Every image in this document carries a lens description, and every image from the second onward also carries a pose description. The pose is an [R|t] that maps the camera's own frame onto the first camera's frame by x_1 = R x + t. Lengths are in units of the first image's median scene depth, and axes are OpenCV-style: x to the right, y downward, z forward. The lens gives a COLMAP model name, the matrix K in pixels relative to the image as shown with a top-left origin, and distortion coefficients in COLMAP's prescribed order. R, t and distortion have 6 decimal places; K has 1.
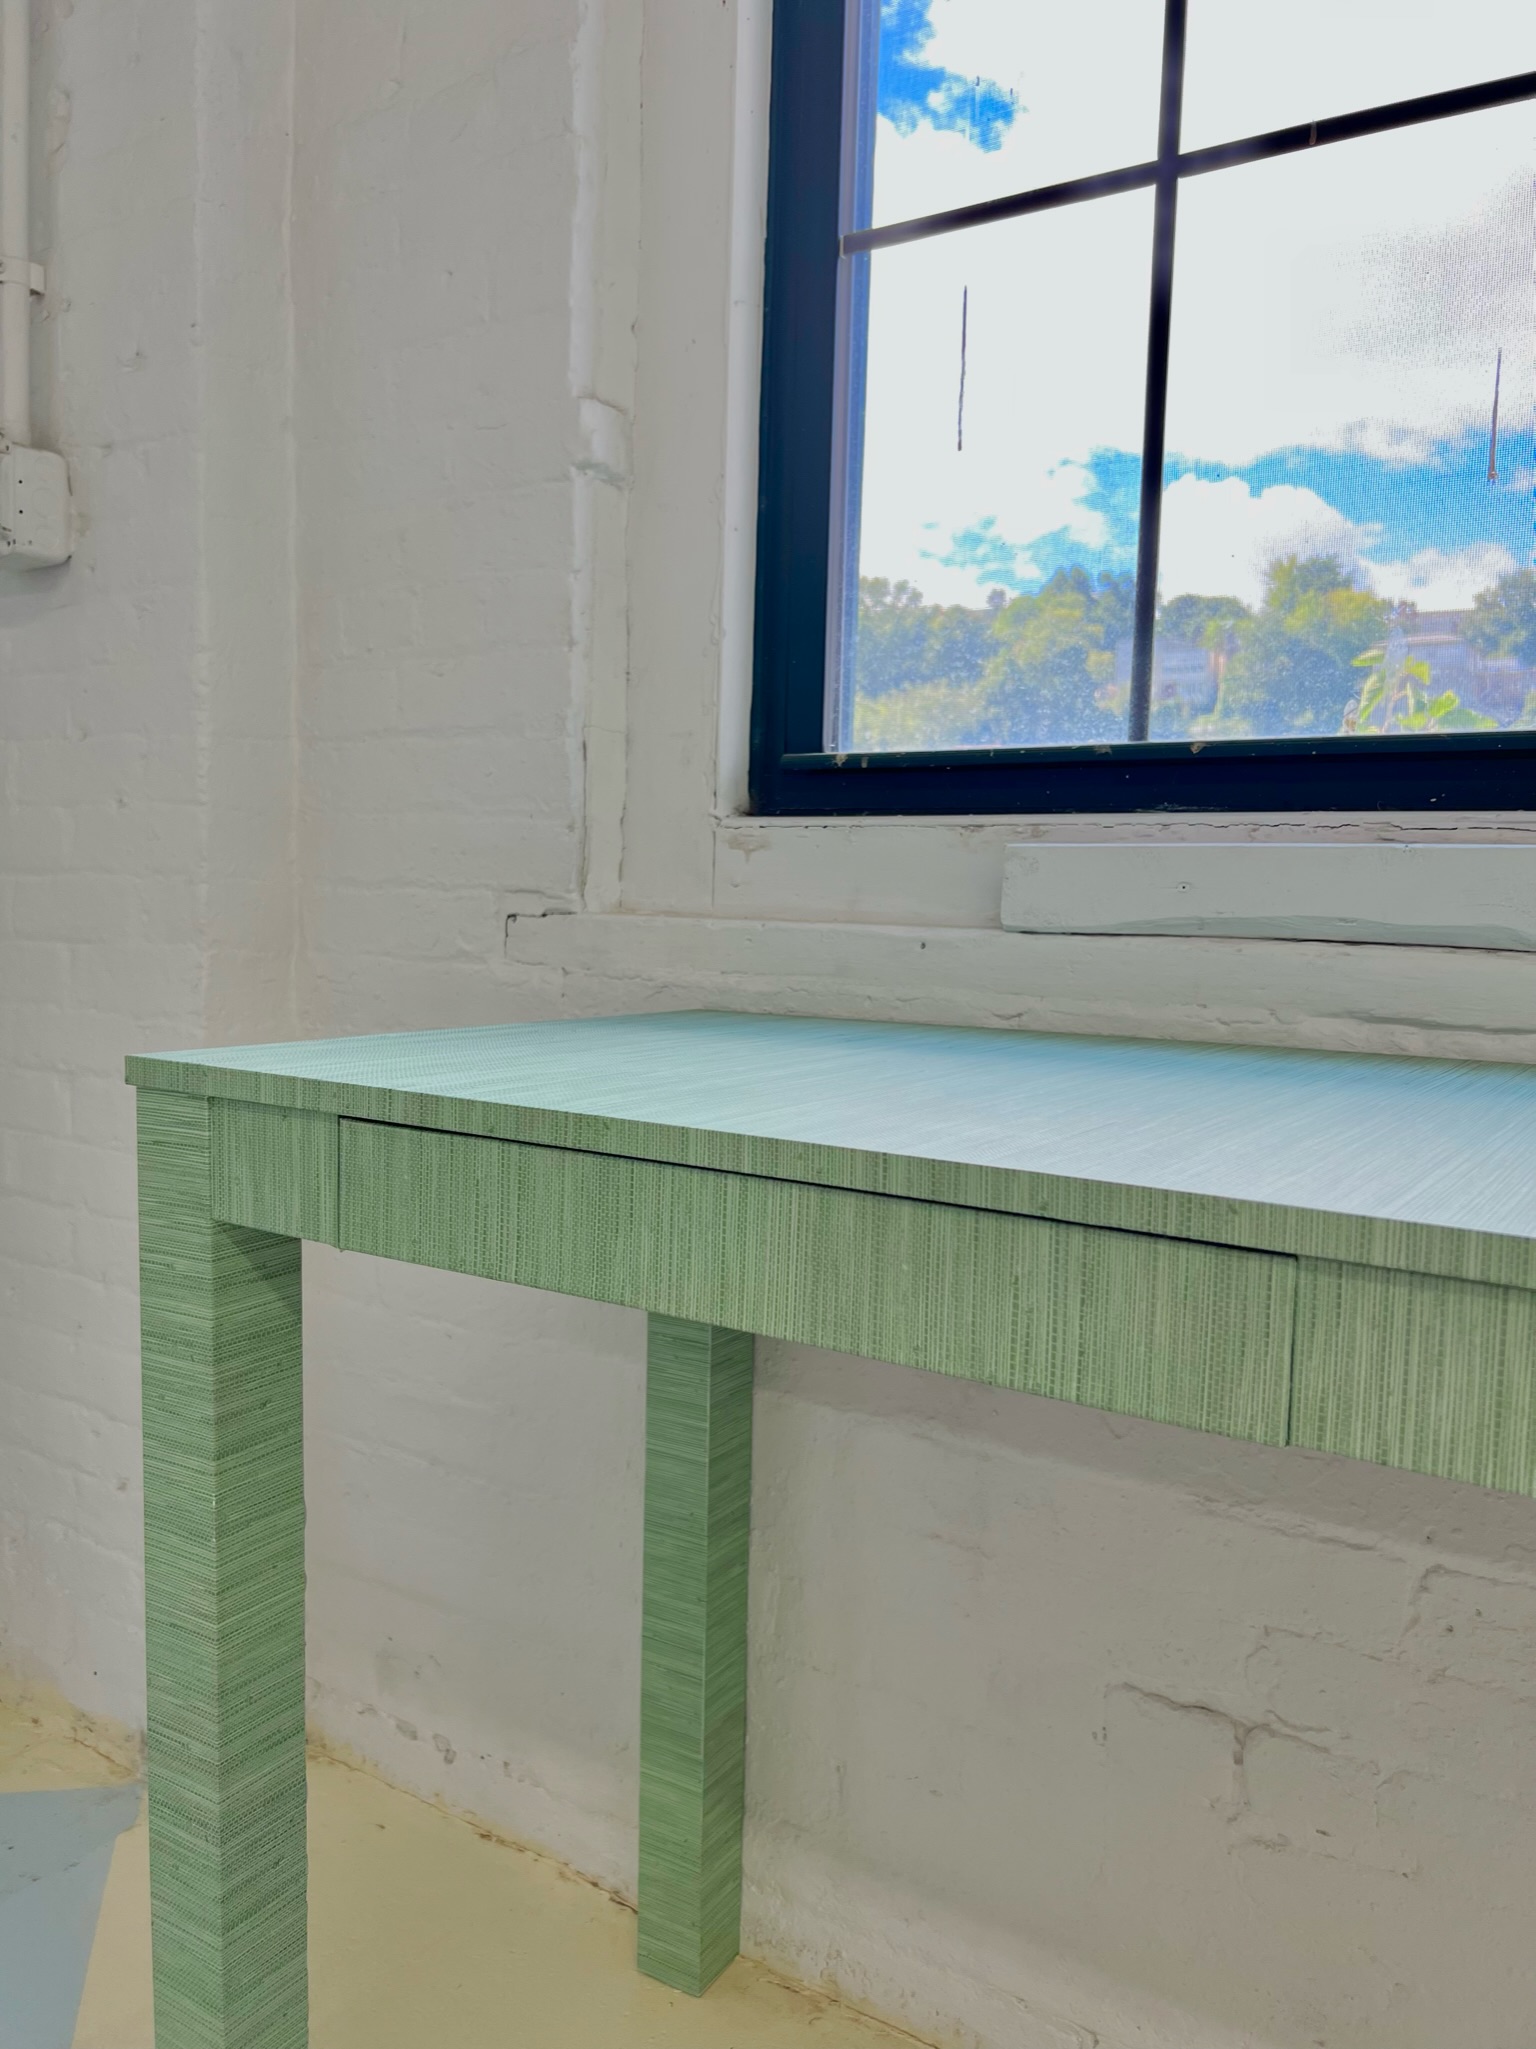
lens RADIAL K [[1849.9, 0, 778.0], [0, 1849.9, 1030.5], [0, 0, 1]] dist [-0.004443, -0.036545]
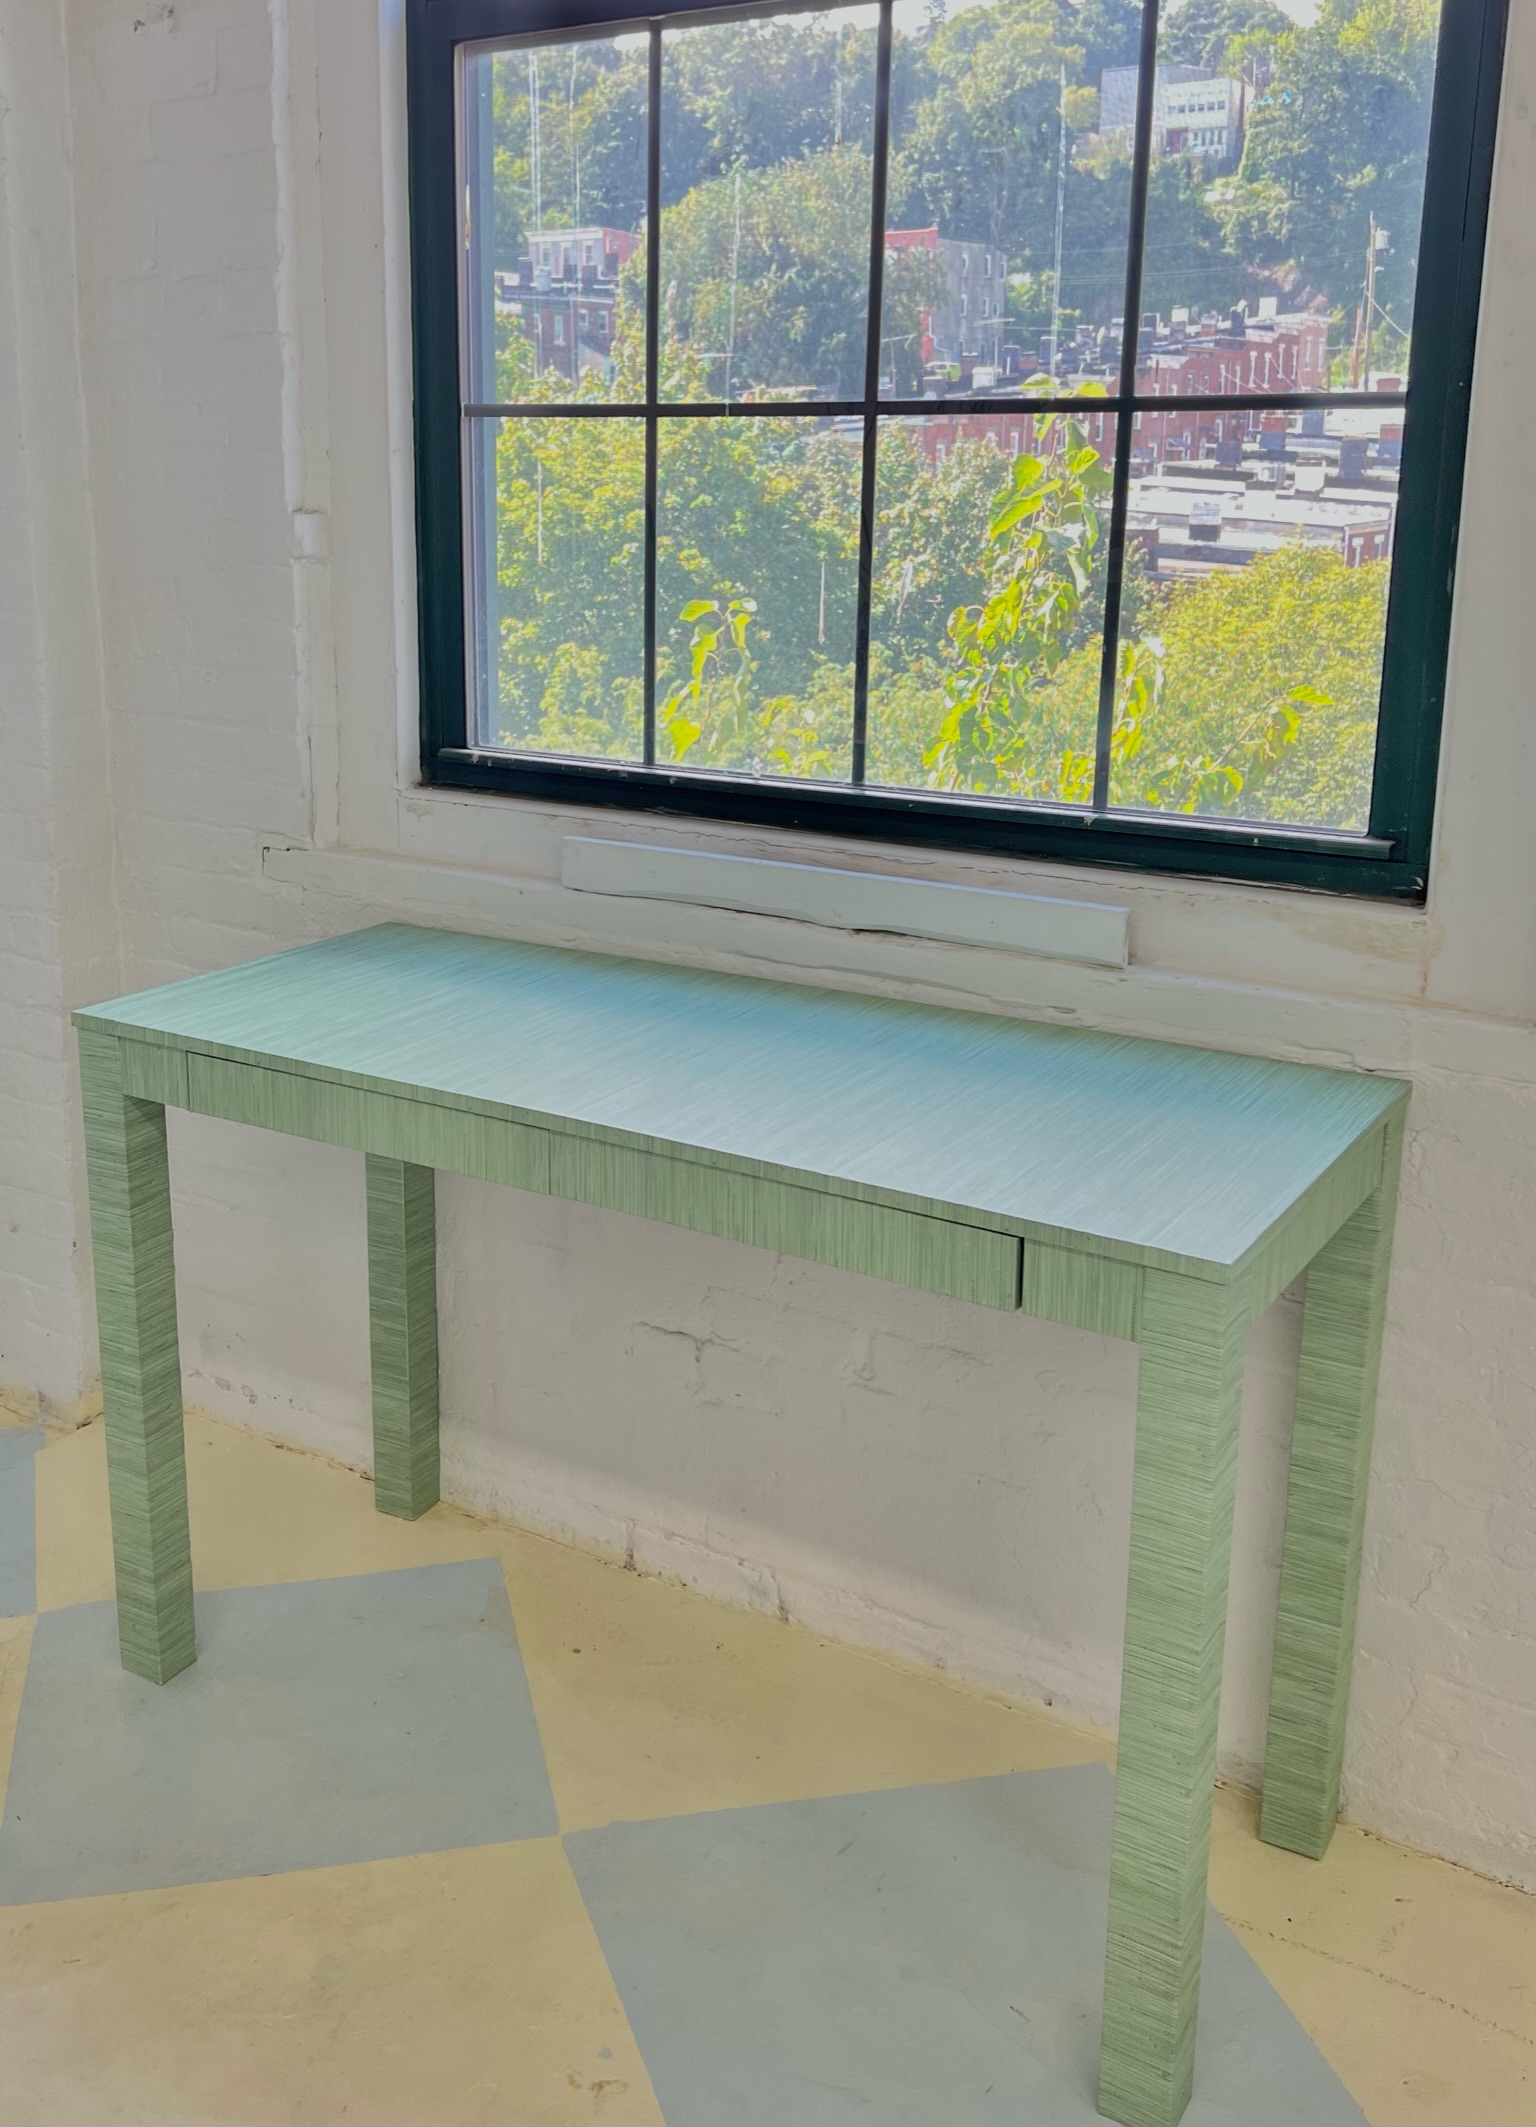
lens RADIAL K [[2615.7, 0, 757.5], [0, 2615.7, 1064.6], [0, 0, 1]] dist [0.029334, 0.000000]
pose [[0.999336, -0.022635, 0.028542, 0.201977], [0.017151, 0.983602, 0.179536, -0.283740], [-0.032138, -0.178928, 0.983337, -1.206177]]
